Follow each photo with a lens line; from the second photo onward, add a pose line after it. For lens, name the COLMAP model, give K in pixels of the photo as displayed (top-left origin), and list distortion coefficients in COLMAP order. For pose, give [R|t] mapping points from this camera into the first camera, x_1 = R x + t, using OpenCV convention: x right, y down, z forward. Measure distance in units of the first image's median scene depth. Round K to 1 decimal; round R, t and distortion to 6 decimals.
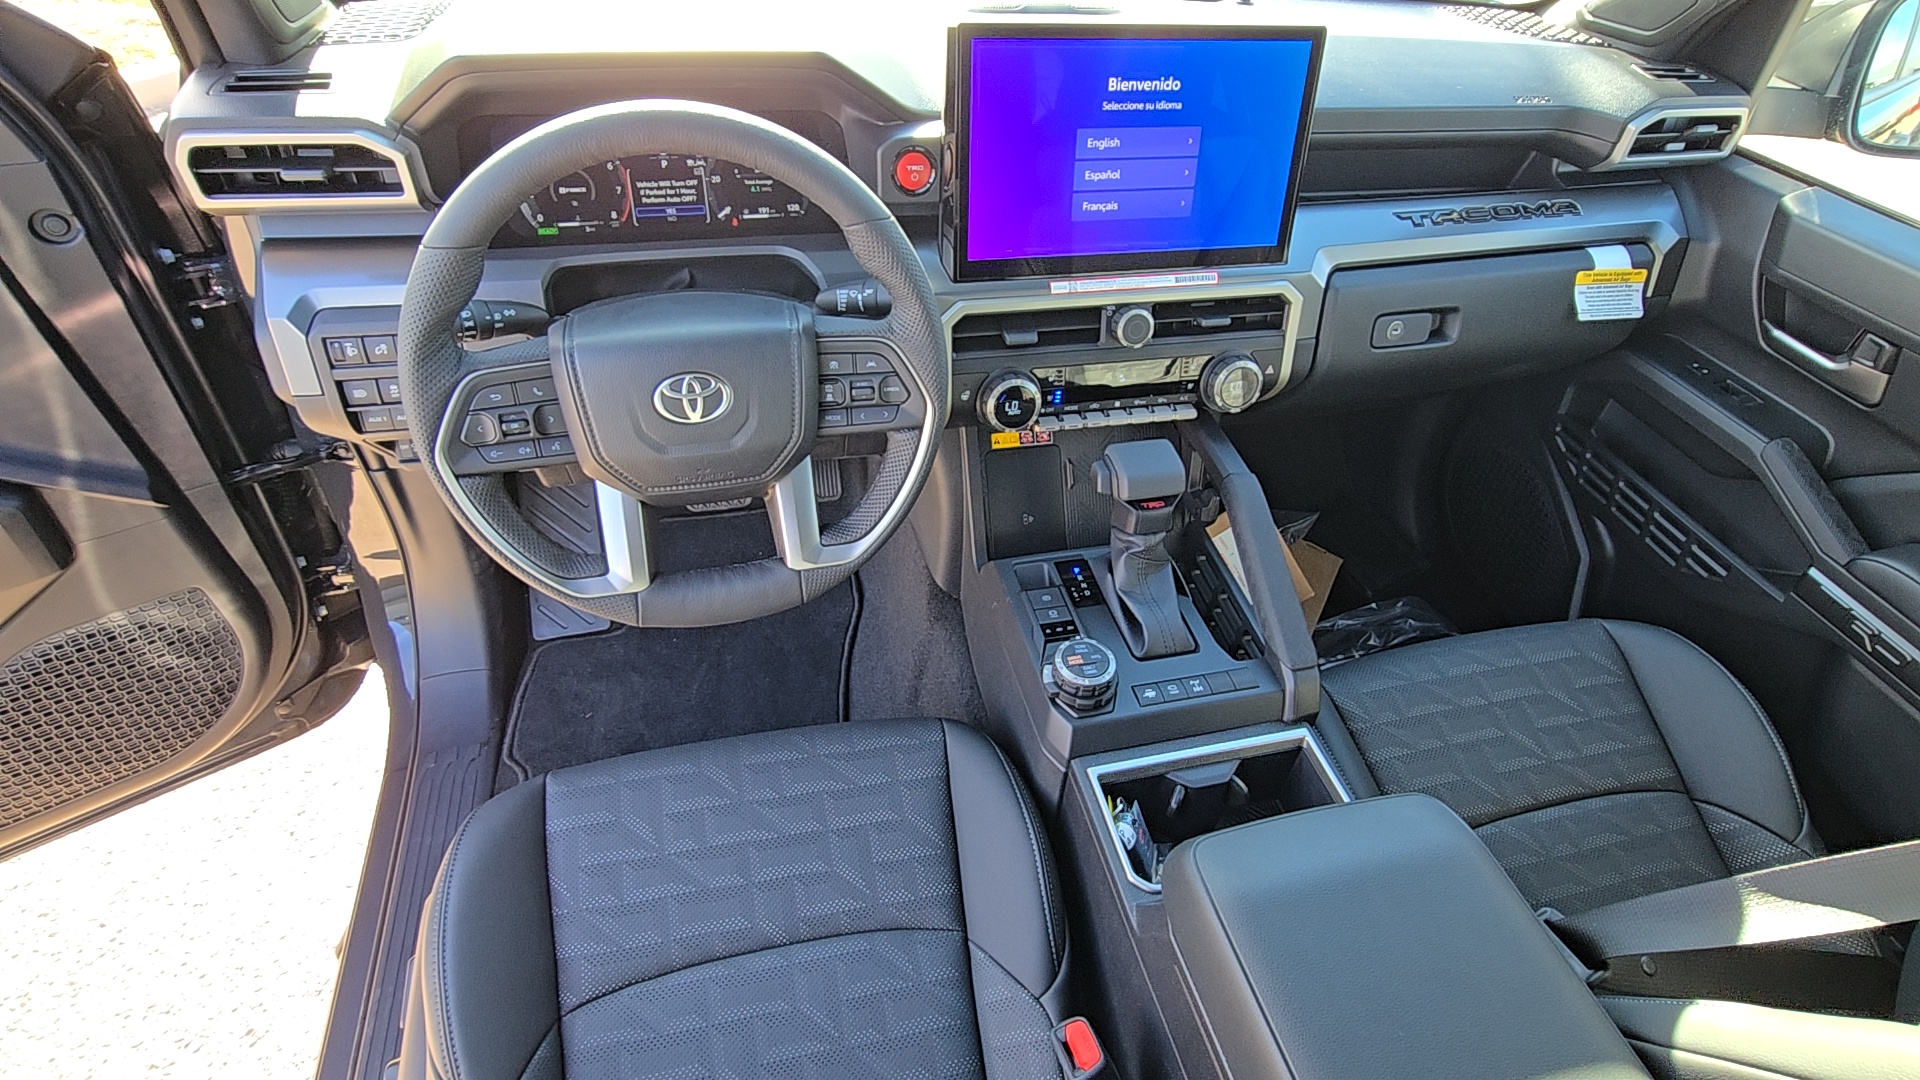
lens RADIAL K [[955.8, 0, 960.0], [0, 955.8, 540.0], [0, 0, 1]] dist [0.001081, 0.000548]
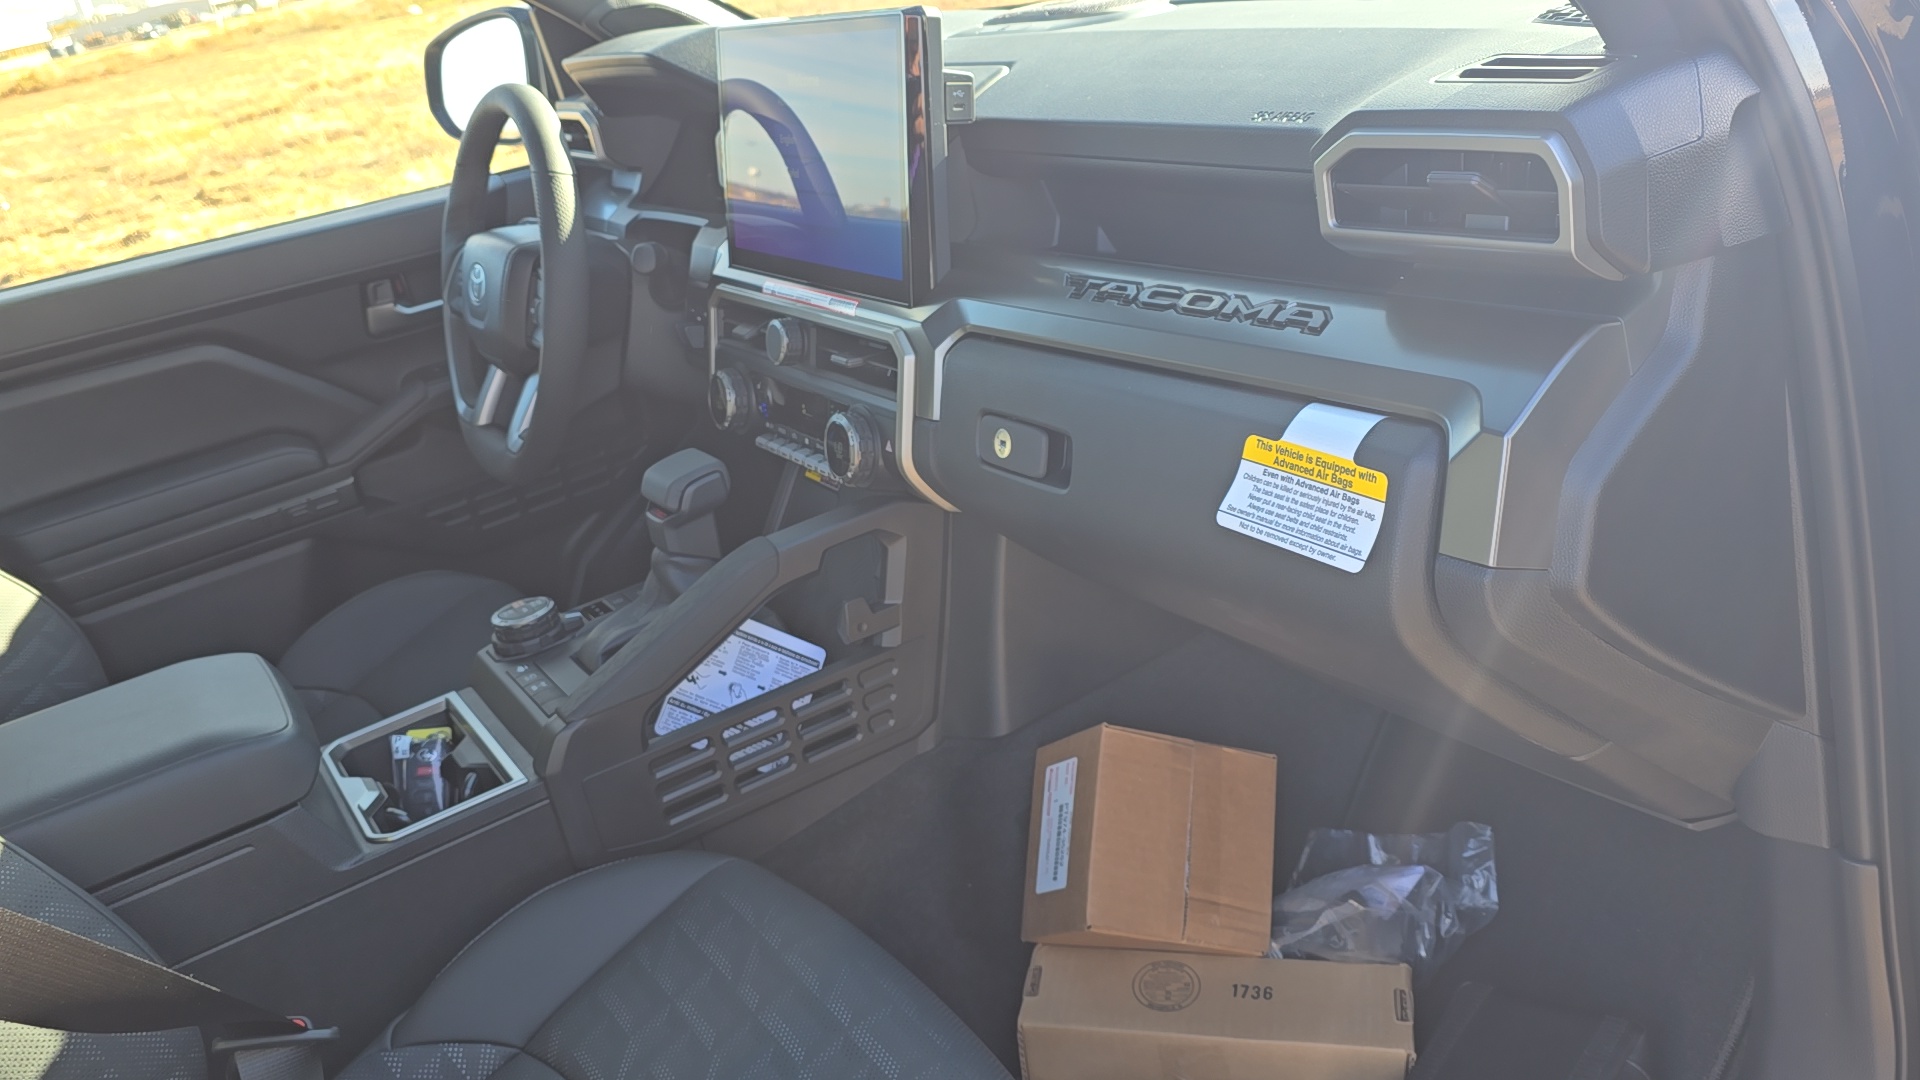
lens RADIAL K [[1582.4, 0, 969.3], [0, 1582.4, 539.7], [0, 0, 1]] dist [-0.021503, 0.004199]
pose [[0.279562, 0.247423, -0.927700, 1.595889], [-0.460996, 0.882155, 0.096356, -0.281283], [0.842216, 0.400729, 0.360678, 0.696512]]
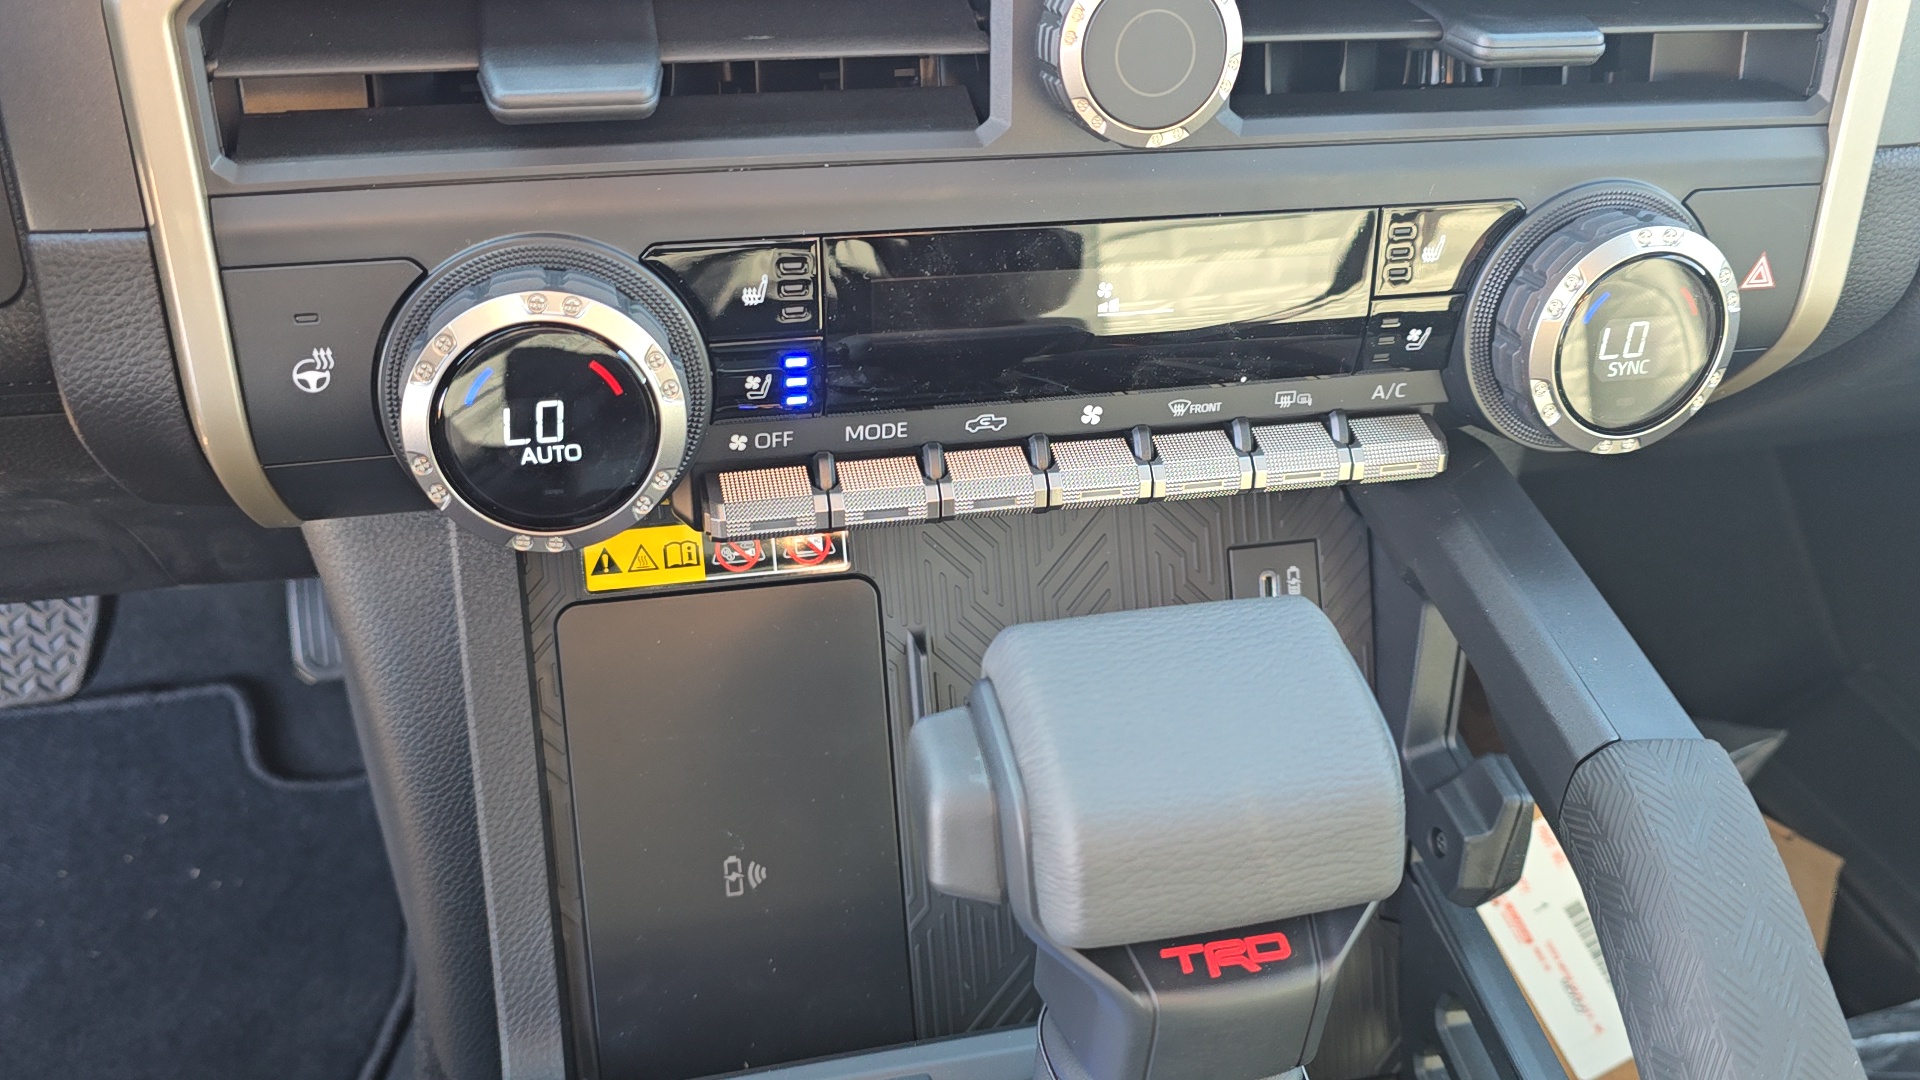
lens RADIAL K [[1583.0, 0, 957.6], [0, 1583.0, 552.4], [0, 0, 1]] dist [-0.002025, -0.005332]
pose [[0.999566, 0.010080, -0.027697, 0.152453], [-0.011369, 0.998840, -0.046796, -0.097722], [0.027193, 0.047091, 0.998520, 0.667499]]
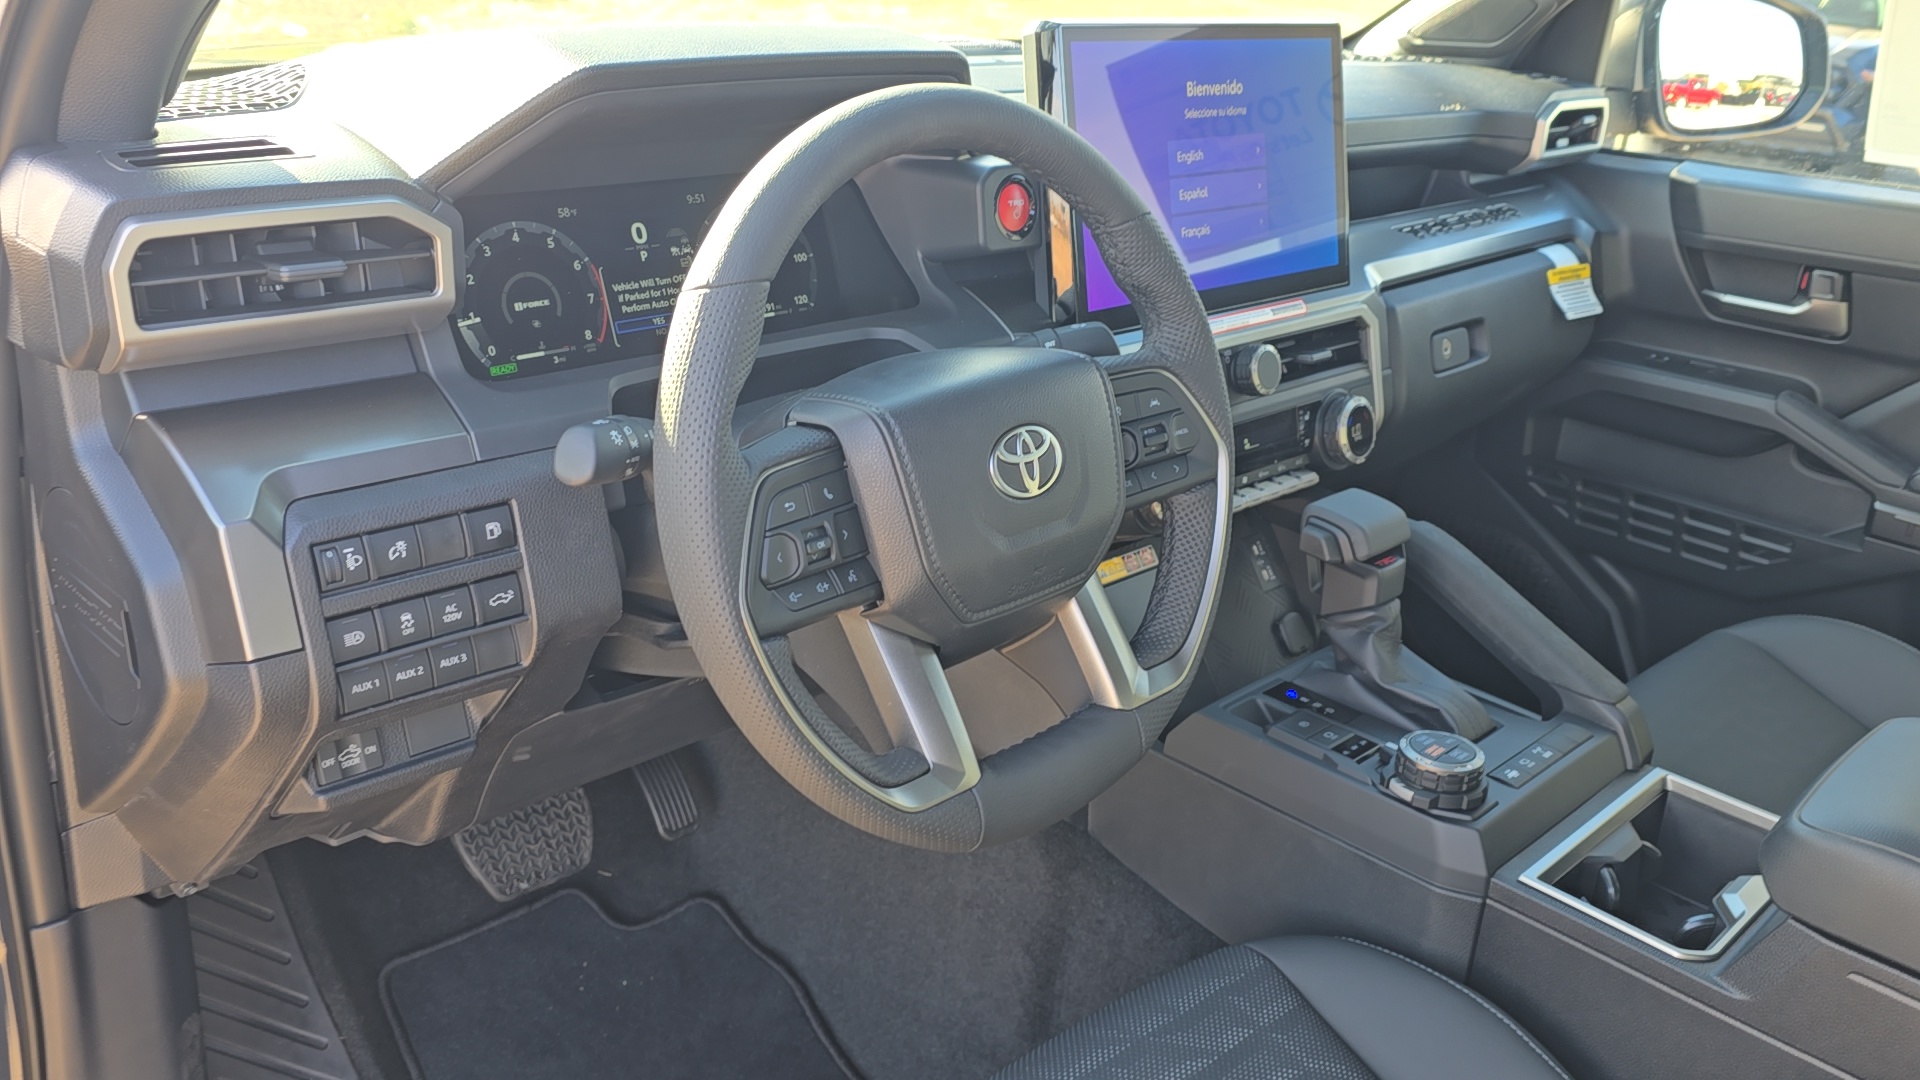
lens RADIAL K [[1582.4, 0, 969.3], [0, 1582.4, 539.7], [0, 0, 1]] dist [-0.021503, 0.004199]
pose [[0.858629, -0.203686, 0.470392, -0.669649], [0.338707, 0.914234, -0.222381, 0.114297], [-0.384752, 0.350267, 0.853978, 0.029507]]
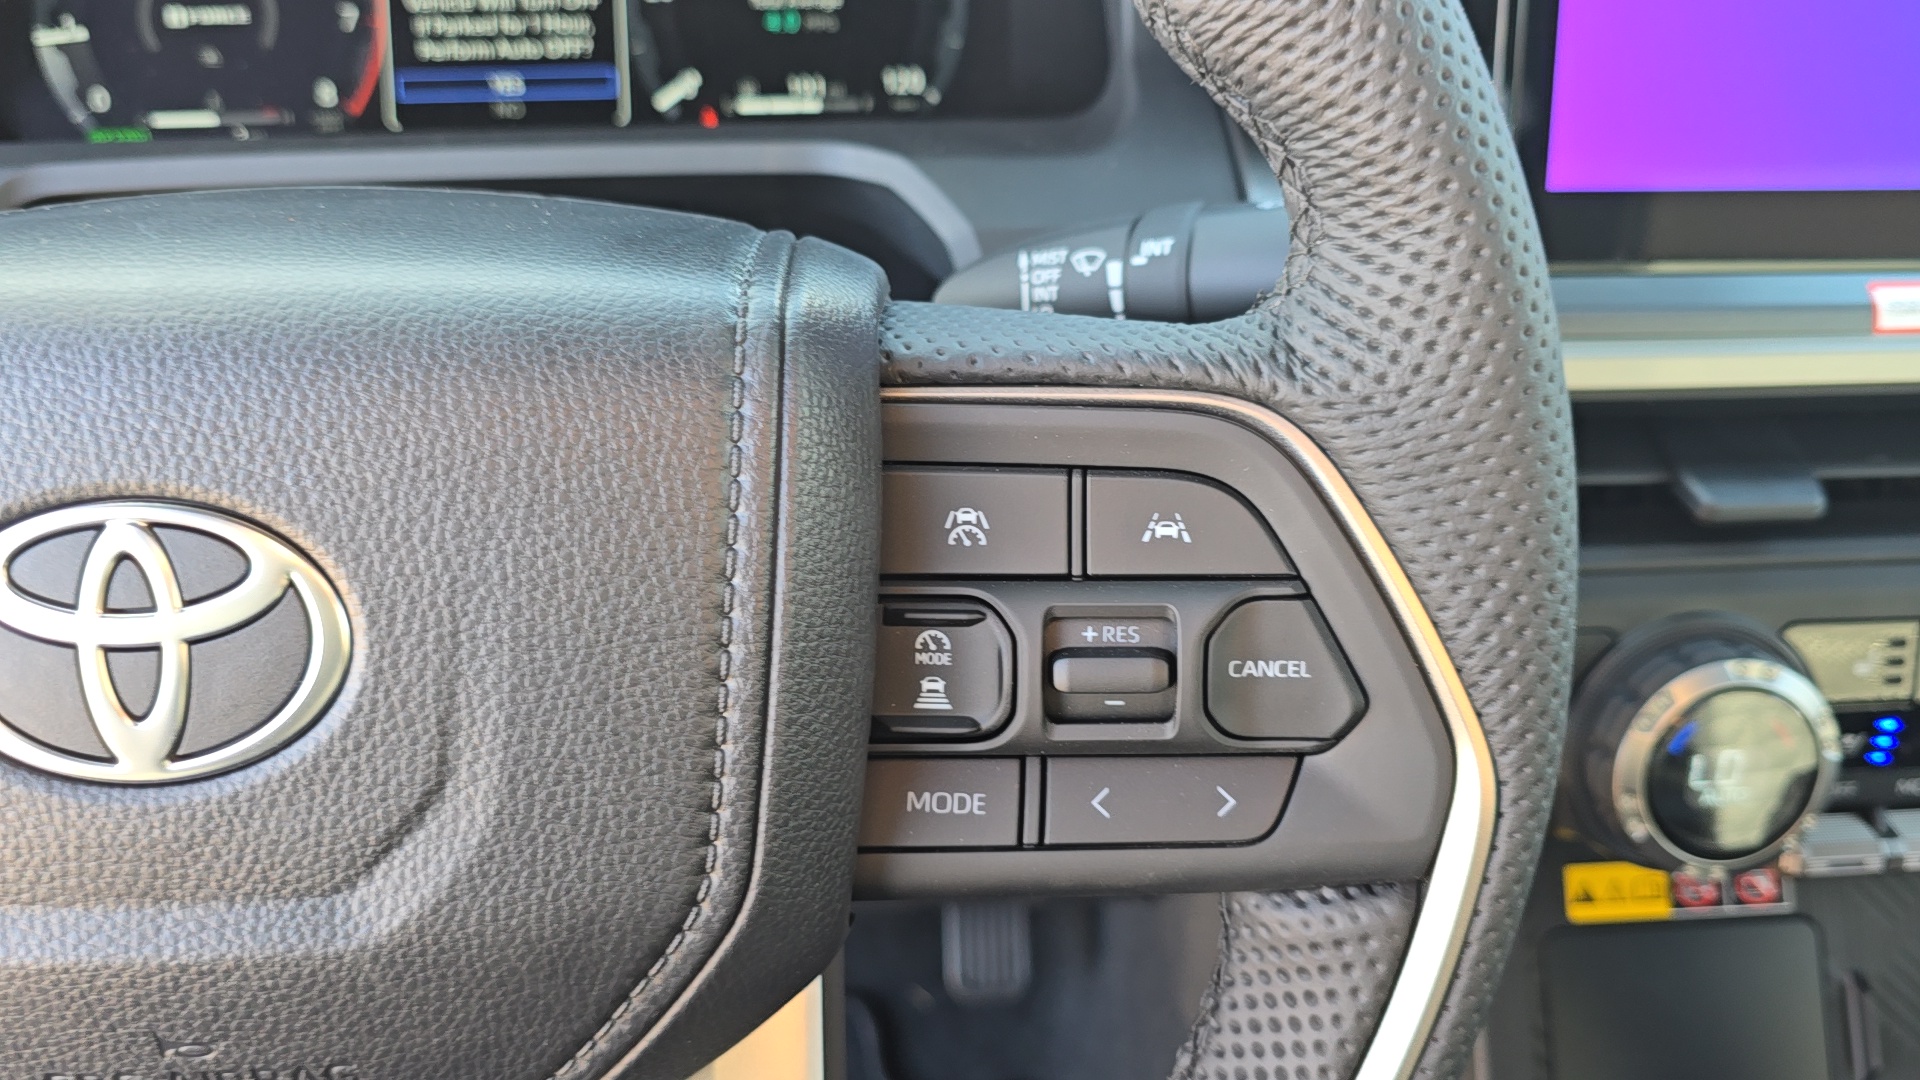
lens RADIAL K [[1657.2, 0, 967.6], [0, 1657.2, 580.9], [0, 0, 1]] dist [-0.031882, -0.005041]
pose [[0.983380, 0.025492, -0.179760, -0.058814], [-0.068560, 0.968926, -0.237658, -0.075198], [0.168116, 0.246032, 0.954571, 0.562765]]
